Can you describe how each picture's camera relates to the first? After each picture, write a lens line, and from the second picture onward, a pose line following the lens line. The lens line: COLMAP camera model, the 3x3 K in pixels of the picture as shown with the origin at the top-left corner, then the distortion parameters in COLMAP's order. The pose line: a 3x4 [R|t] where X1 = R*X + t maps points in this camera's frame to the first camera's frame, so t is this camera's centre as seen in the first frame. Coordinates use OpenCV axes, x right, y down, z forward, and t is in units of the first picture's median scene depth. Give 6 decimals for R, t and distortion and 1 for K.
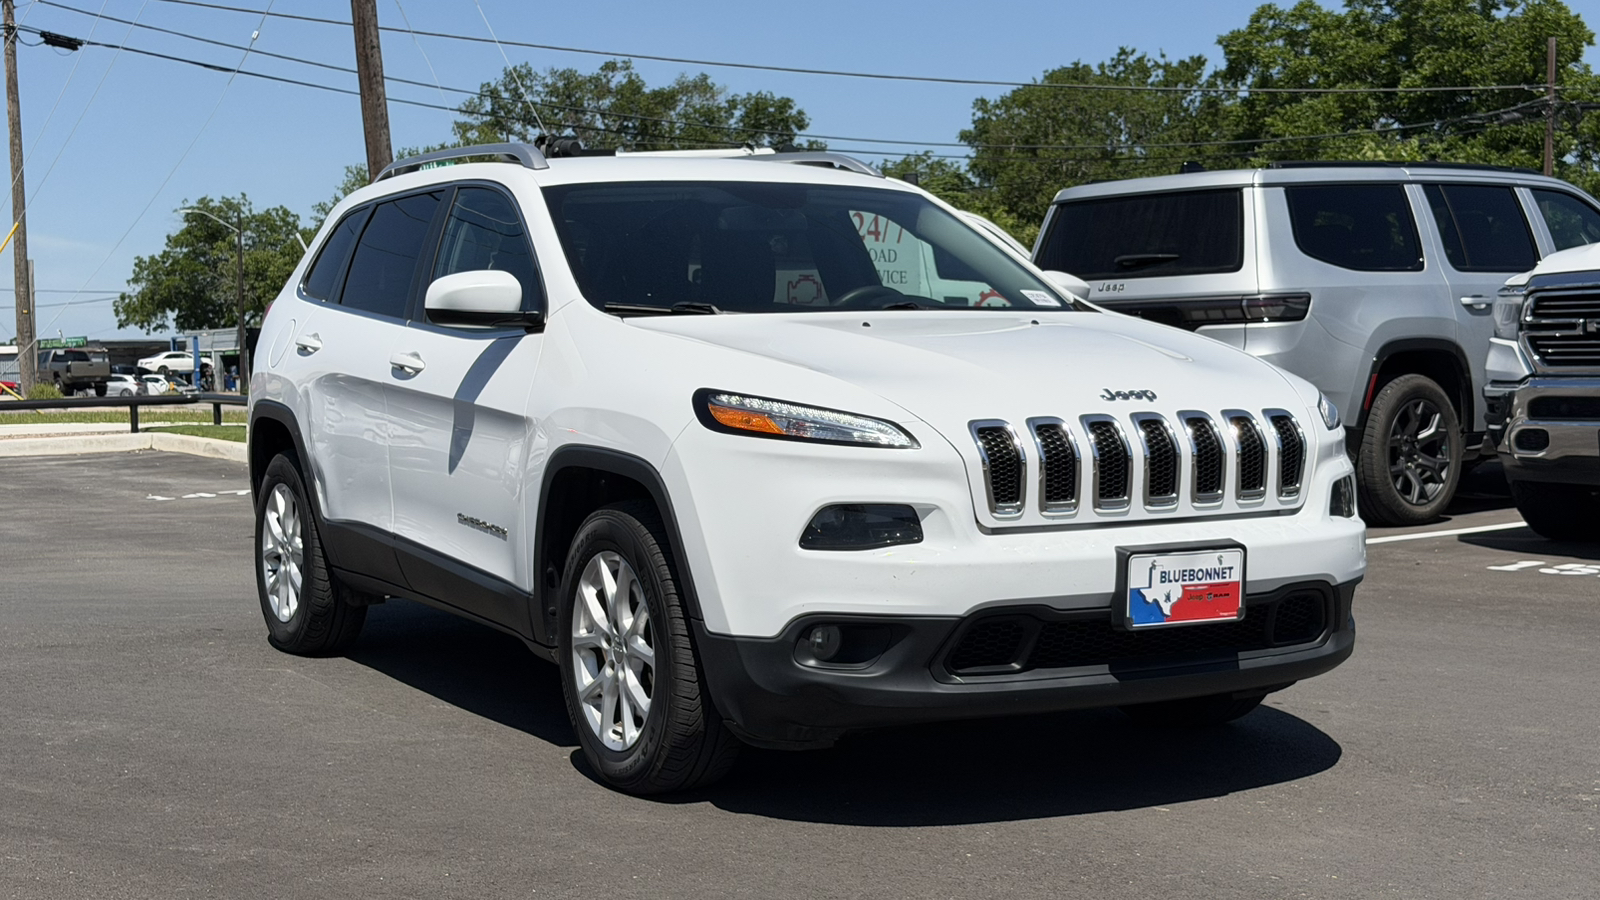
lens RADIAL K [[2242.7, 0, 800.0], [0, 2242.7, 450.0], [0, 0, 1]] dist [0.138176, -0.081657]
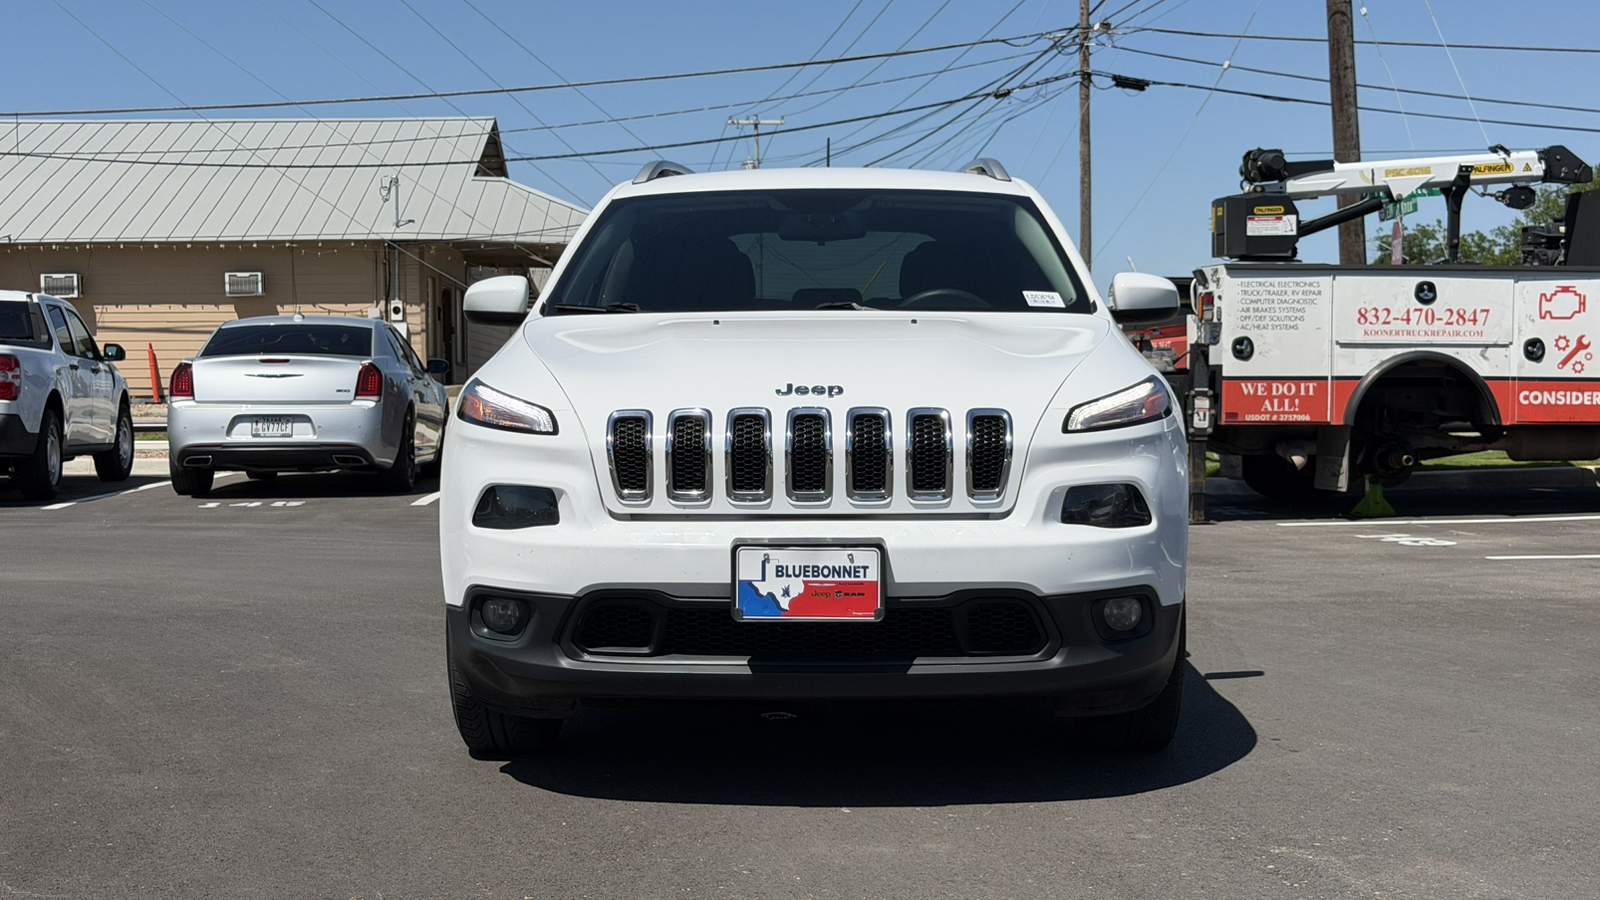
lens RADIAL K [[2242.7, 0, 800.0], [0, 2242.7, 450.0], [0, 0, 1]] dist [0.138176, -0.081657]
pose [[0.858826, 0.028695, -0.511464, 0.672901], [-0.035217, 0.999375, -0.003066, 0.005409], [0.511056, 0.020645, 0.859300, 0.147409]]
